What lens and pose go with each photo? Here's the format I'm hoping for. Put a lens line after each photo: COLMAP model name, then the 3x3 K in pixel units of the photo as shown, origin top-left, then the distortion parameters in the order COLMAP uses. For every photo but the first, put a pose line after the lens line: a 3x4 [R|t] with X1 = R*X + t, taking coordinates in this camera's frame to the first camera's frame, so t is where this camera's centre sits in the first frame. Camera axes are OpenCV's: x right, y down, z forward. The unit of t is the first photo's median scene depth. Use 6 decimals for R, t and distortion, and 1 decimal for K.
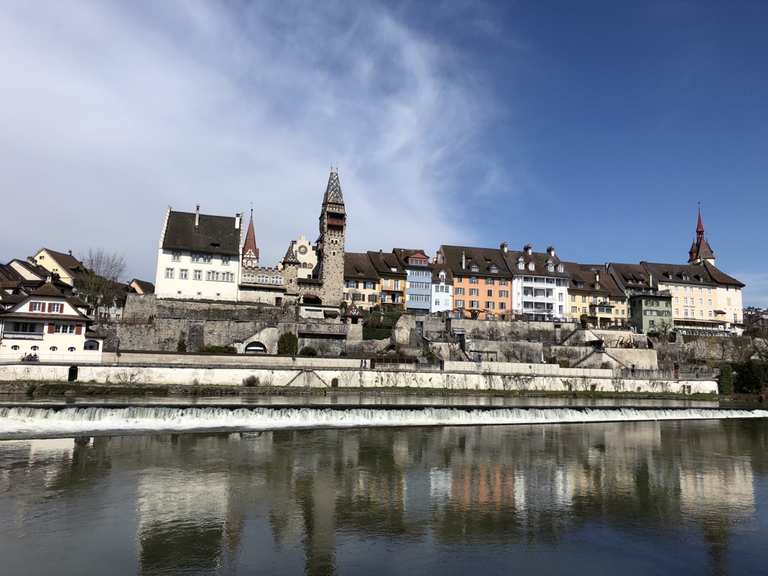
lens RADIAL K [[605.4, 0, 385.0], [0, 605.4, 289.0], [0, 0, 1]] dist [-0.002887, 0.004551]
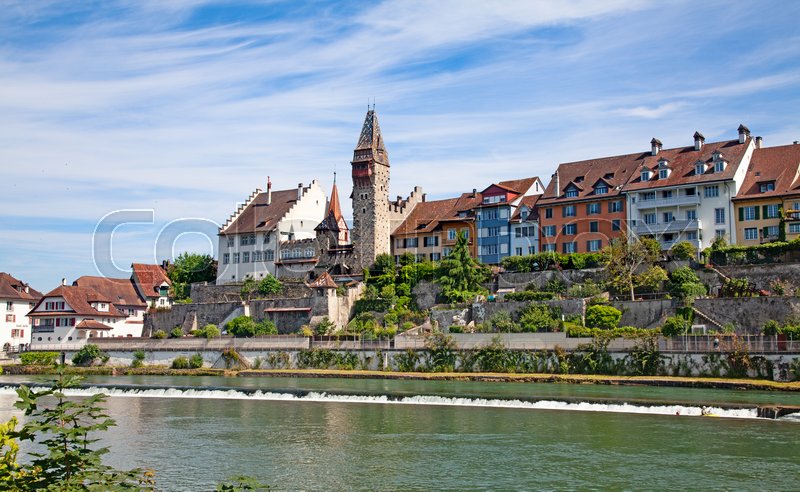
lens RADIAL K [[851.9, 0, 399.7], [0, 851.9, 246.8], [0, 0, 1]] dist [-0.017118, 0.000000]
pose [[0.625275, -0.119171, -0.771252, 1.027621], [0.119235, 0.991257, -0.056499, 0.075703], [0.771242, -0.056633, 0.634017, 0.360271]]
